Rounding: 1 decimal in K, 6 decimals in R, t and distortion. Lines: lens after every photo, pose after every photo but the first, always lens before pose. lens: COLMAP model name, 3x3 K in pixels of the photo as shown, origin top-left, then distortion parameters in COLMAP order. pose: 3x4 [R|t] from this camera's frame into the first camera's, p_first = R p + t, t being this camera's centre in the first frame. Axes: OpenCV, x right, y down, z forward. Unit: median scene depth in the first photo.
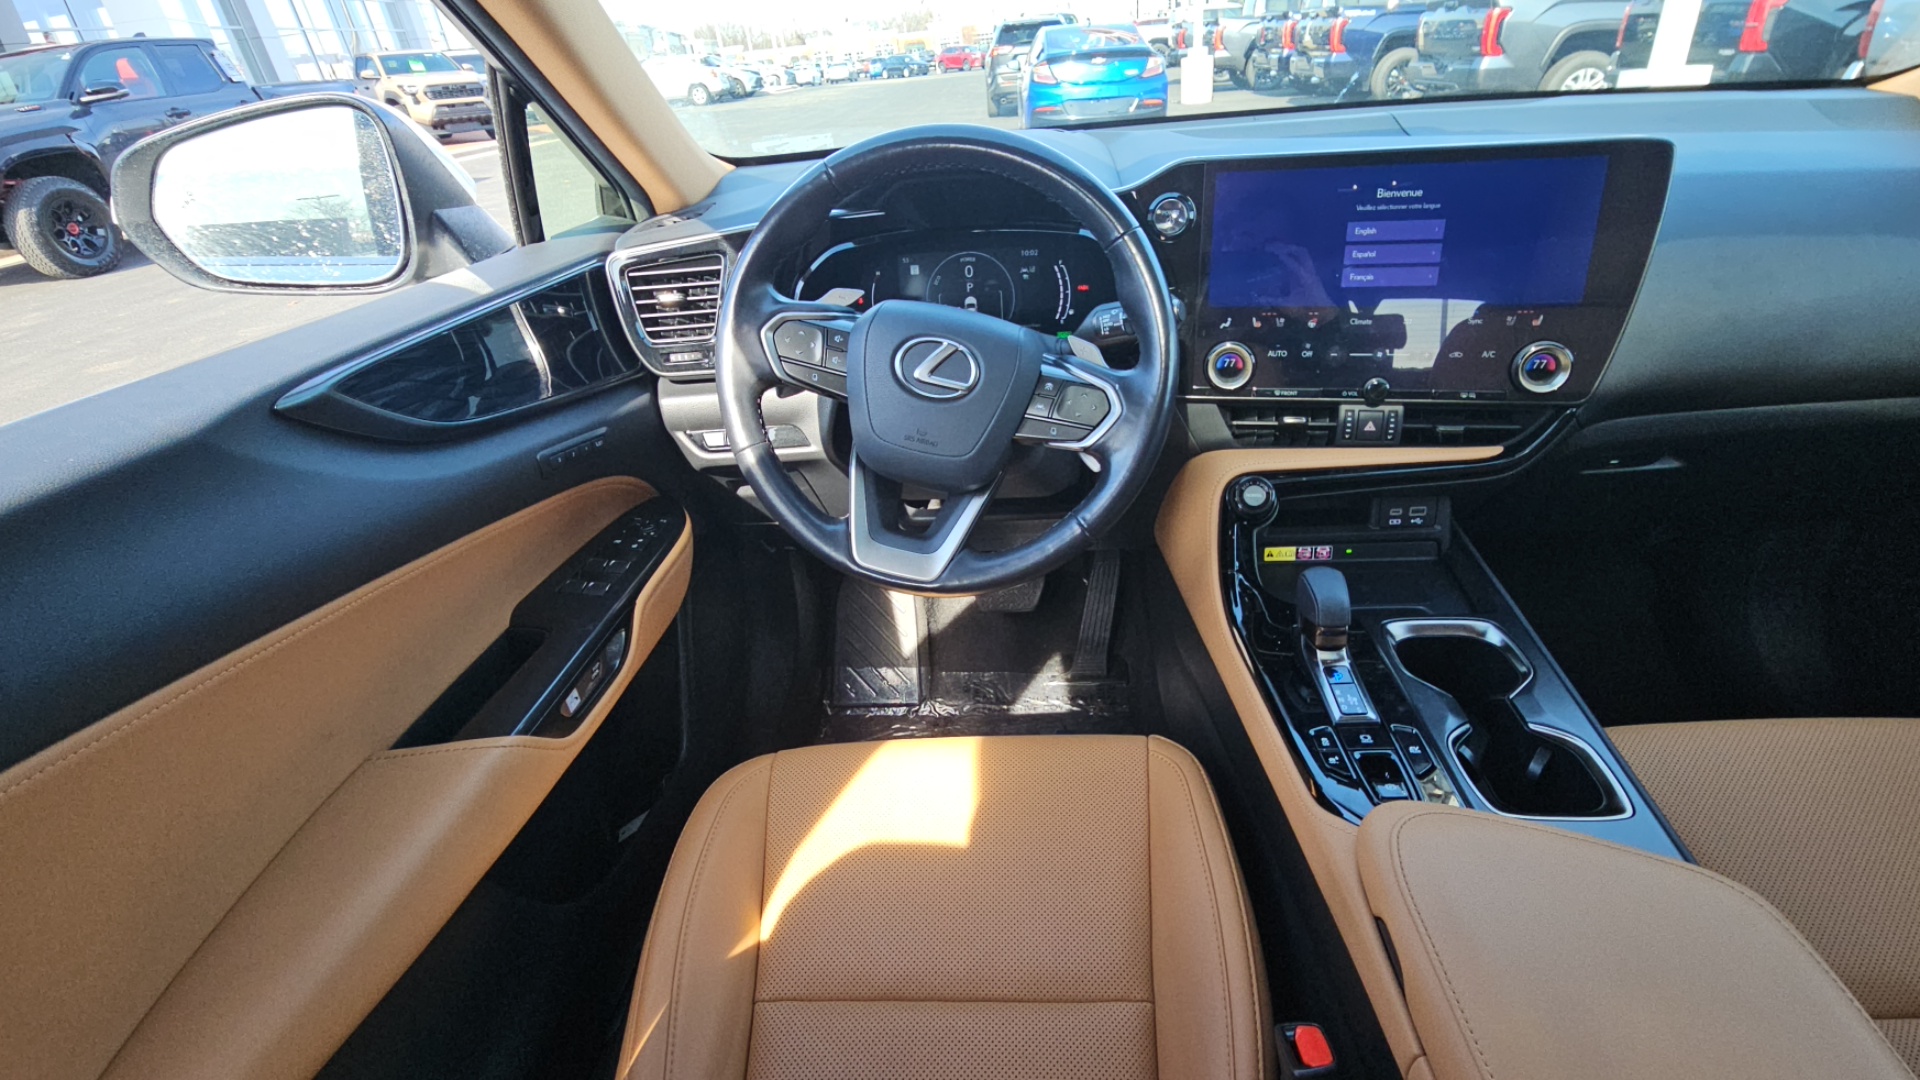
lens RADIAL K [[855.9, 0, 976.8], [0, 855.9, 552.2], [0, 0, 1]] dist [0.010520, -0.007843]
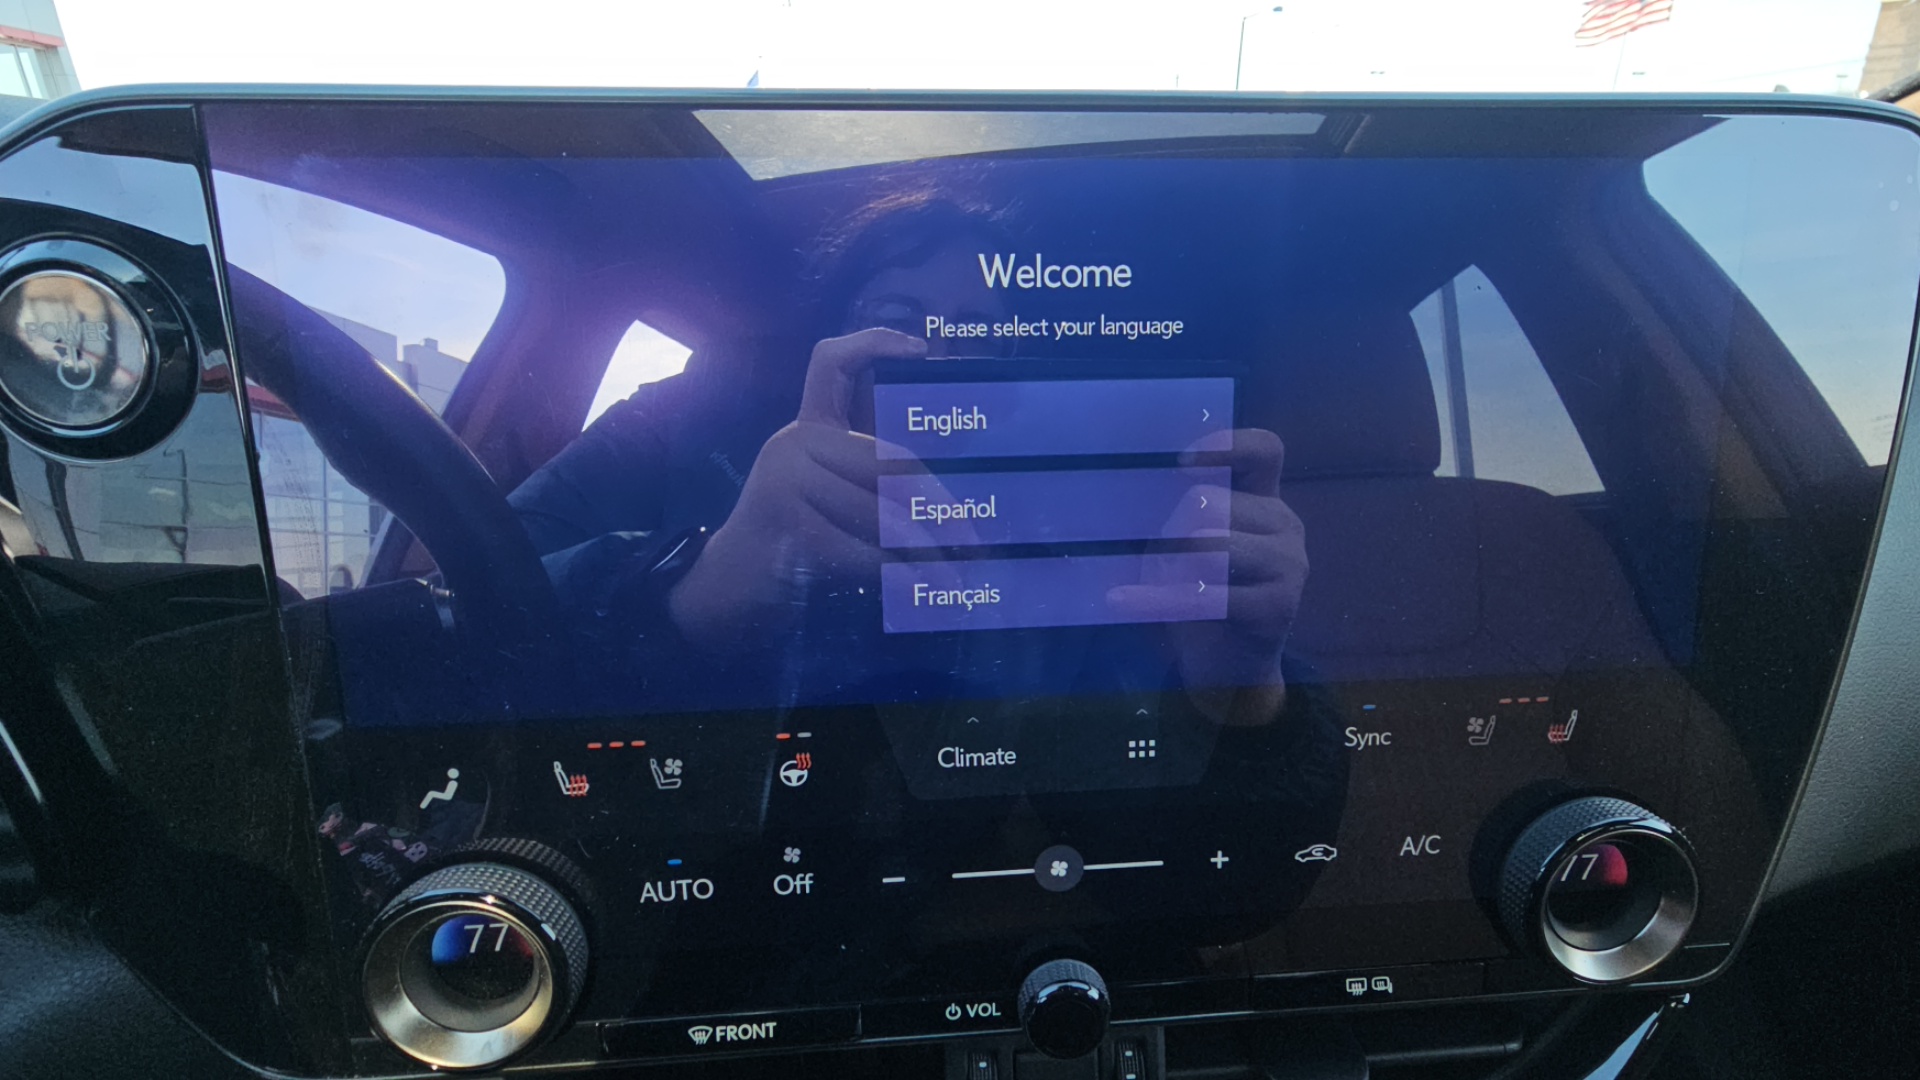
lens RADIAL K [[855.9, 0, 957.7], [0, 855.9, 553.2], [0, 0, 1]] dist [0.010520, -0.007843]
pose [[0.948906, -0.052908, 0.311093, 0.329500], [0.102634, 0.983989, -0.145711, -0.262000], [-0.298403, 0.170194, 0.939143, 0.676628]]
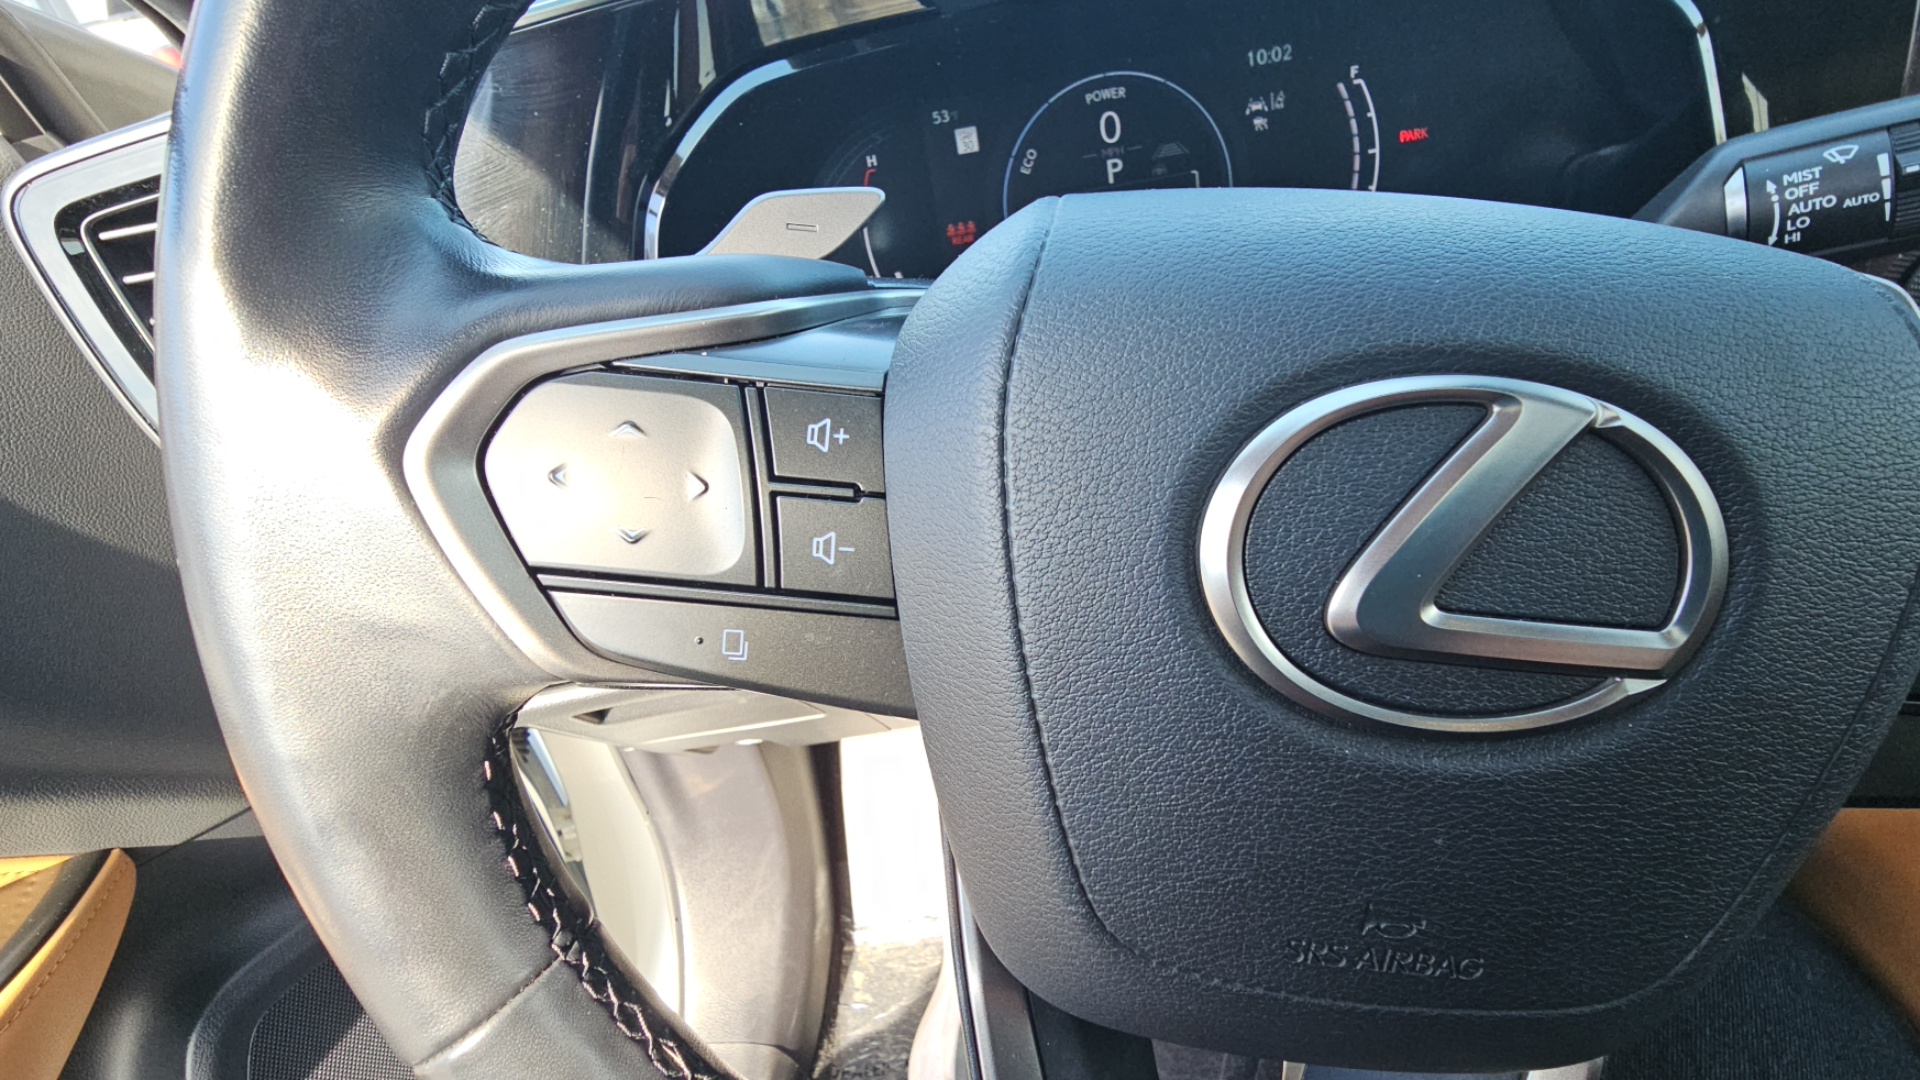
lens RADIAL K [[855.9, 0, 980.7], [0, 855.9, 545.3], [0, 0, 1]] dist [0.010520, -0.007843]
pose [[0.989996, -0.136178, 0.036913, -0.109507], [0.133714, 0.989043, 0.062569, -0.183529], [-0.045029, -0.057007, 0.997358, 0.638573]]
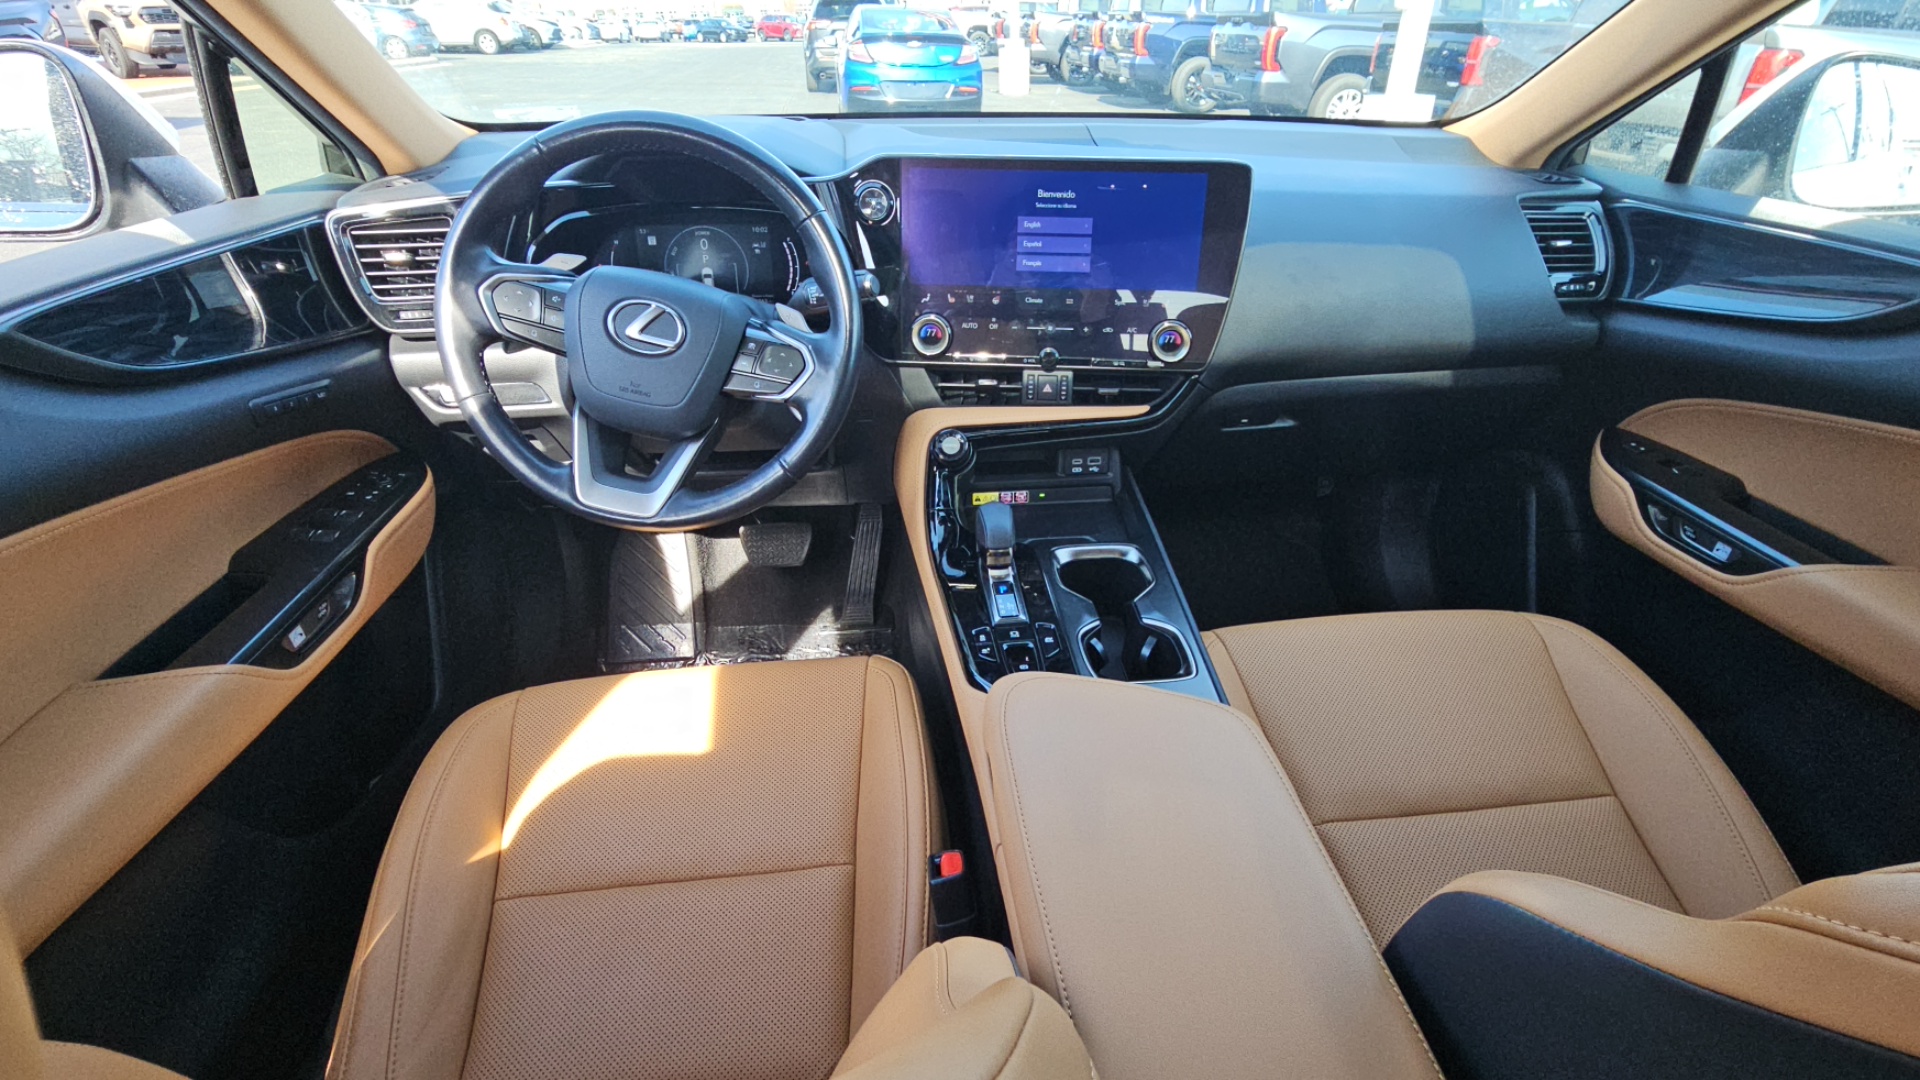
lens RADIAL K [[855.9, 0, 977.5], [0, 855.9, 554.1], [0, 0, 1]] dist [0.010520, -0.007843]
pose [[0.981976, -0.024776, 0.187376, 0.123204], [0.020945, 0.999530, 0.022398, 0.052181], [-0.187843, -0.018069, 0.982033, -0.152283]]
